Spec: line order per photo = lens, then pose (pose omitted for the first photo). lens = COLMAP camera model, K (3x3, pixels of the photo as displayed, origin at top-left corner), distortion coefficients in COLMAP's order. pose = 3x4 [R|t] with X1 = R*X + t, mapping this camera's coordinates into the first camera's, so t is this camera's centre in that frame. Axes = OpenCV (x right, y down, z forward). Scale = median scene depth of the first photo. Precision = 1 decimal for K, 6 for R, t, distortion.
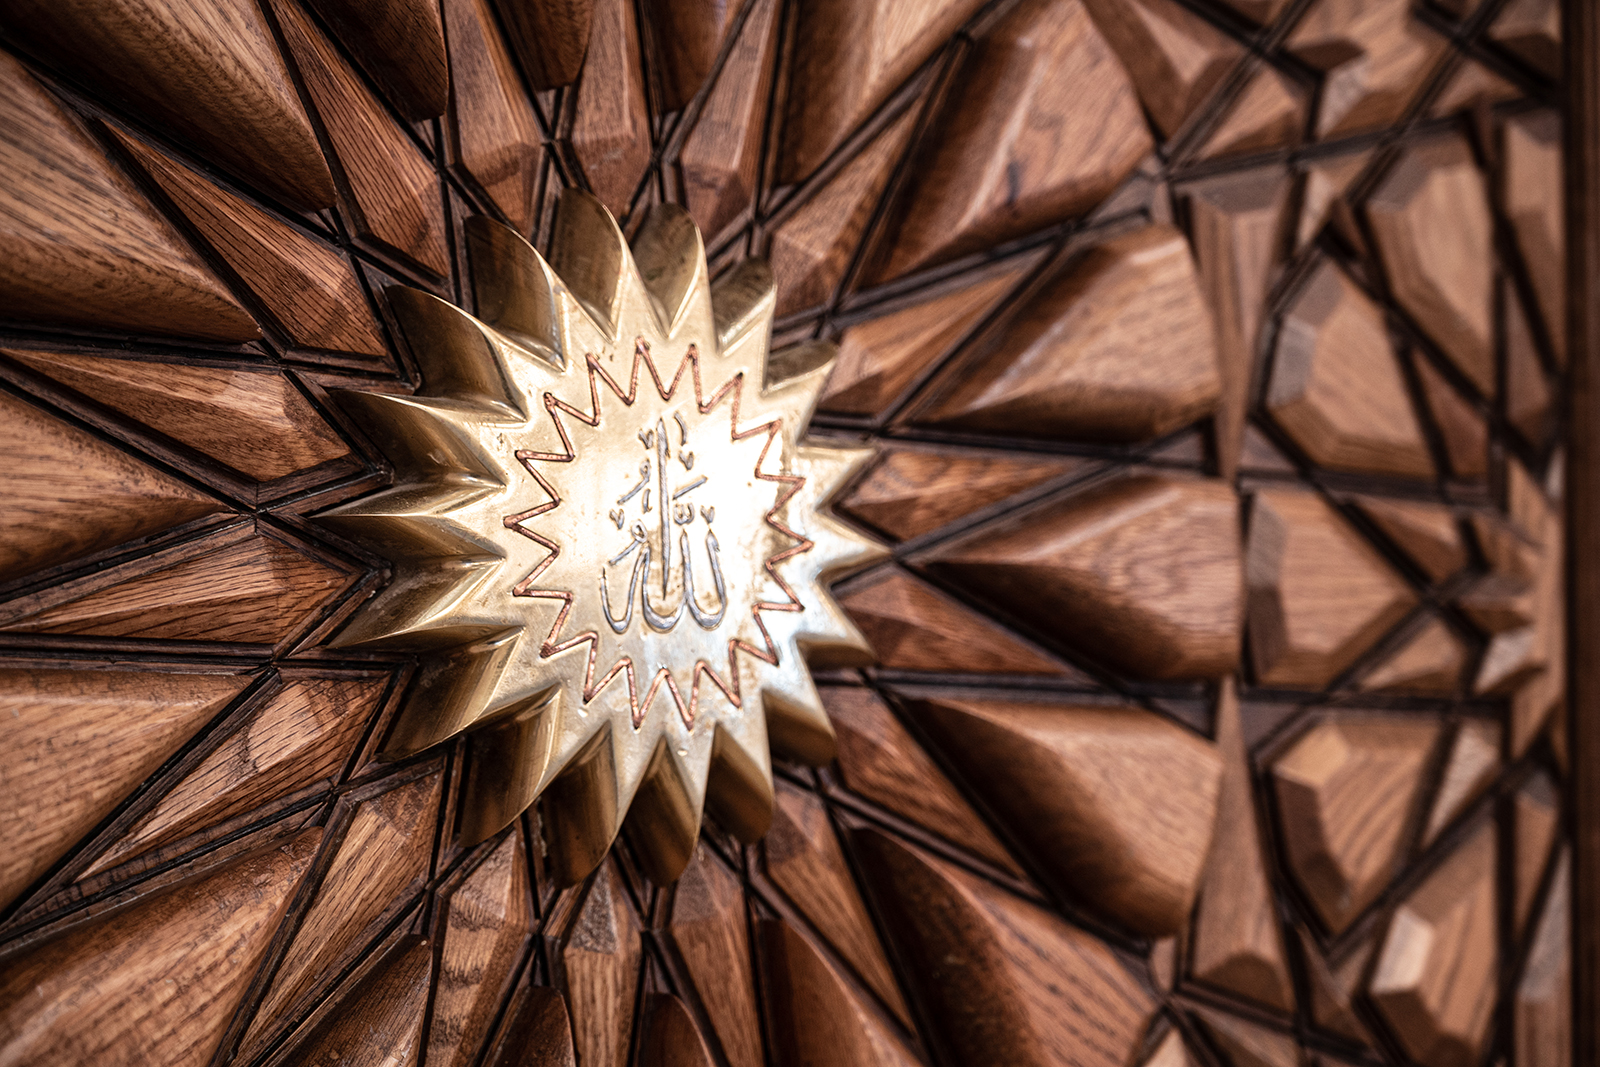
lens RADIAL K [[3158.5, 0, 800.0], [0, 3158.5, 533.5], [0, 0, 1]] dist [-0.007007, -0.243808]
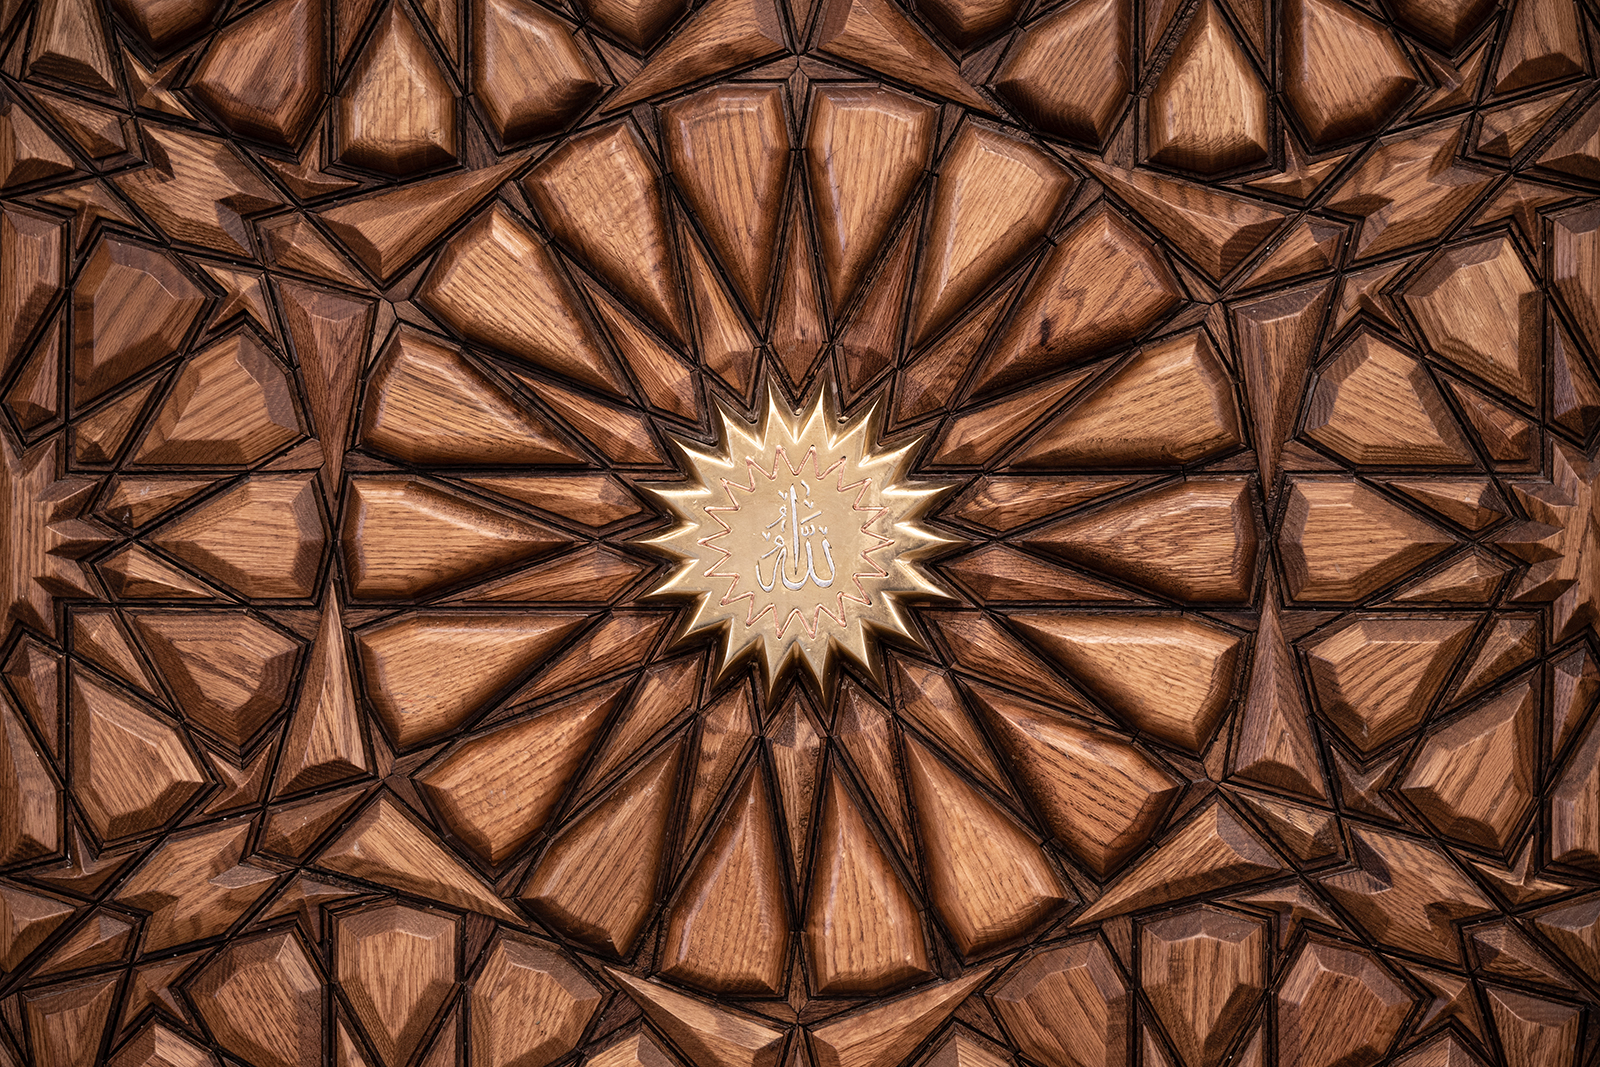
lens RADIAL K [[3158.5, 0, 800.0], [0, 3158.5, 533.5], [0, 0, 1]] dist [-0.007007, -0.243808]
pose [[0.745233, -0.010365, -0.666724, 1.192890], [0.059218, 0.996957, 0.050693, -0.098058], [0.664169, -0.077260, 0.743579, -0.457044]]
